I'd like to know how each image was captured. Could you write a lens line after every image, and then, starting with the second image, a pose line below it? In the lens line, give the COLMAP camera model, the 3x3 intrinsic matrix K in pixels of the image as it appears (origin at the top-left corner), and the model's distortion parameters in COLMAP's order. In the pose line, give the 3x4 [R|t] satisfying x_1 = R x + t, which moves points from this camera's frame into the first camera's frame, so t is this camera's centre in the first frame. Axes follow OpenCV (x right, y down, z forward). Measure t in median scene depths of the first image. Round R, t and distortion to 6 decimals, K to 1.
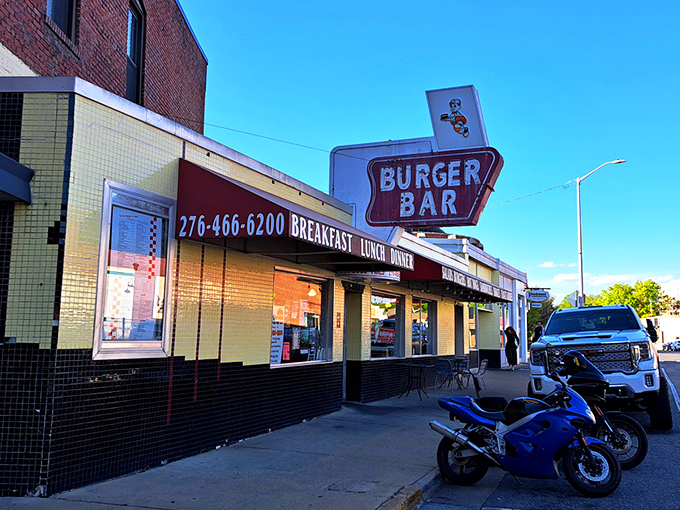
lens RADIAL K [[678.7, 0, 339.5], [0, 678.7, 254.7], [0, 0, 1]] dist [0.012921, 0.000000]
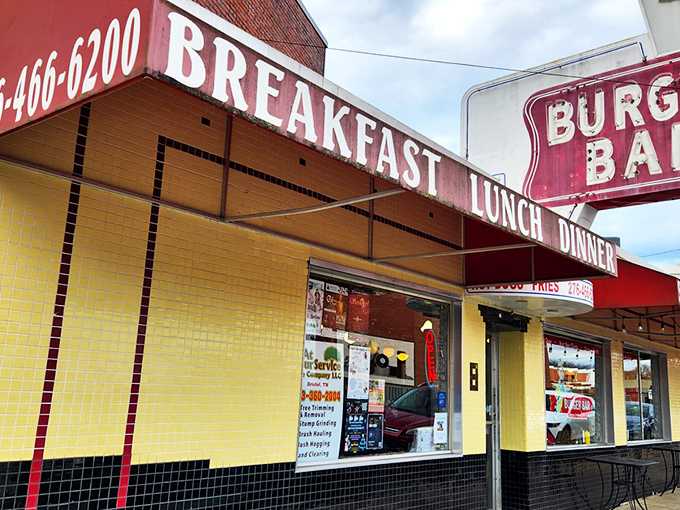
lens RADIAL K [[667.6, 0, 341.6], [0, 667.6, 255.1], [0, 0, 1]] dist [0.024042, 0.000000]
pose [[0.956671, -0.036708, -0.288847, 0.055197], [0.009079, 0.995300, -0.096417, 0.050054], [0.291029, 0.089617, 0.952508, 0.443817]]
